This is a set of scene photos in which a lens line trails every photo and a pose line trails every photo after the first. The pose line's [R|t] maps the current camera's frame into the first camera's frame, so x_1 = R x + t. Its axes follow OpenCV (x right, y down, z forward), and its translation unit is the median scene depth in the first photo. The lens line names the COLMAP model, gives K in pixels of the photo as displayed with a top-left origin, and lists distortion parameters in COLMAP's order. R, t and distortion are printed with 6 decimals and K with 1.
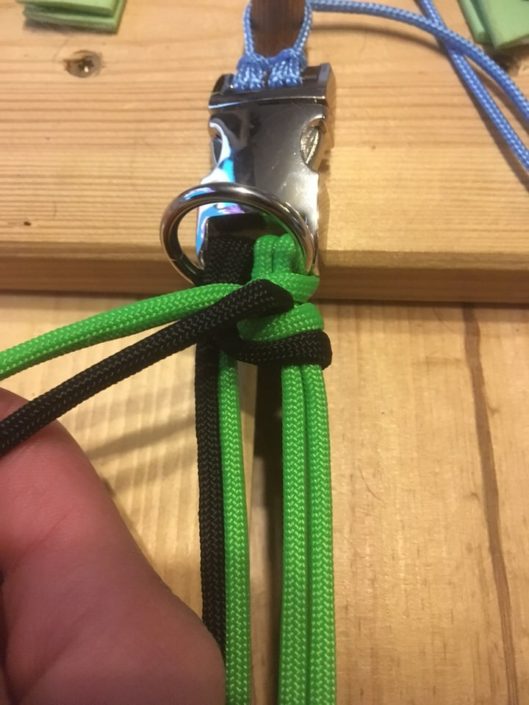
lens RADIAL K [[622.9, 0, 264.5], [0, 622.9, 352.5], [0, 0, 1]] dist [0.046262, -0.123153]
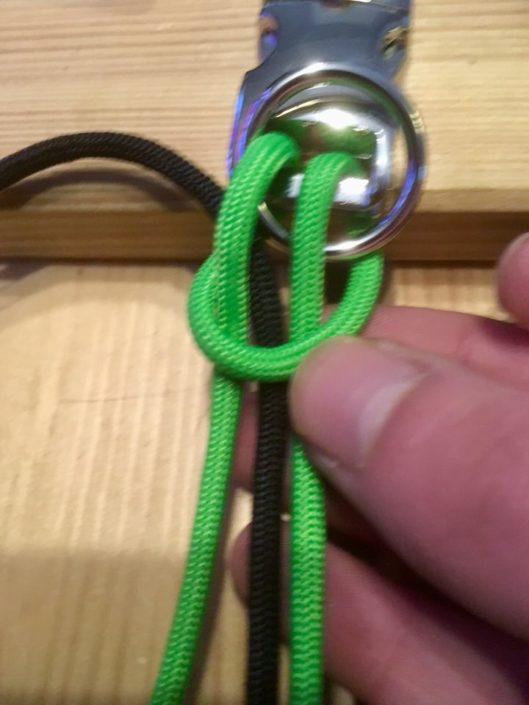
lens RADIAL K [[622.9, 0, 264.5], [0, 622.9, 352.5], [0, 0, 1]] dist [0.046262, -0.123153]
pose [[0.997464, -0.012543, -0.070056, -0.034602], [0.011888, 0.999882, -0.009765, 0.038634], [0.070171, 0.008907, 0.997495, 0.207831]]
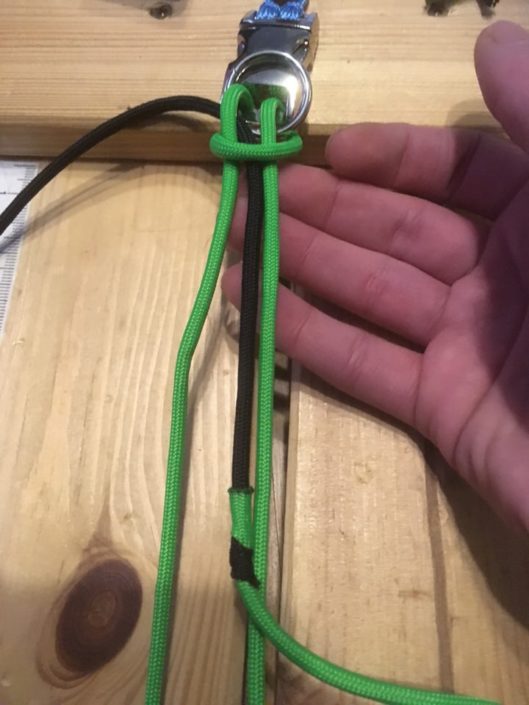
lens RADIAL K [[593.6, 0, 261.7], [0, 593.6, 355.3], [0, 0, 1]] dist [0.047631, -0.104235]
pose [[0.999293, 0.011718, -0.035710, 0.020459], [-0.010662, 0.999505, 0.029610, 0.354433], [0.036039, -0.029208, 0.998923, -0.500457]]
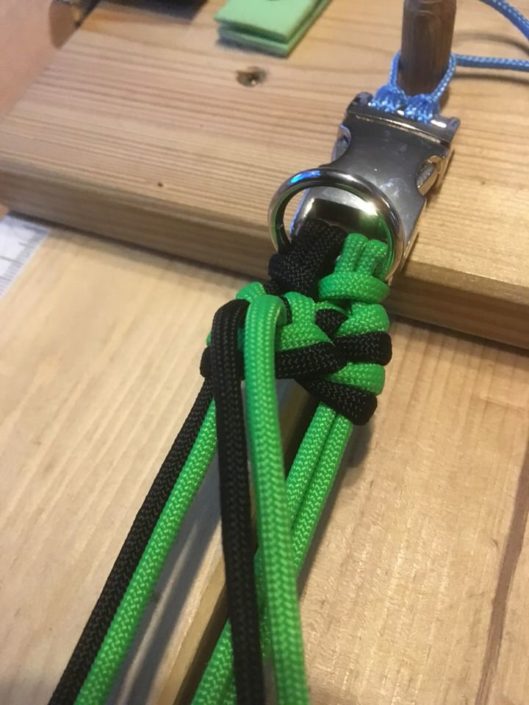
lens RADIAL K [[622.9, 0, 264.5], [0, 622.9, 352.5], [0, 0, 1]] dist [0.046262, -0.123153]
pose [[0.927297, 0.255050, -0.273987, 0.192520], [-0.292989, 0.950089, -0.107186, 0.152385], [0.232974, 0.179669, 0.955742, -0.018882]]
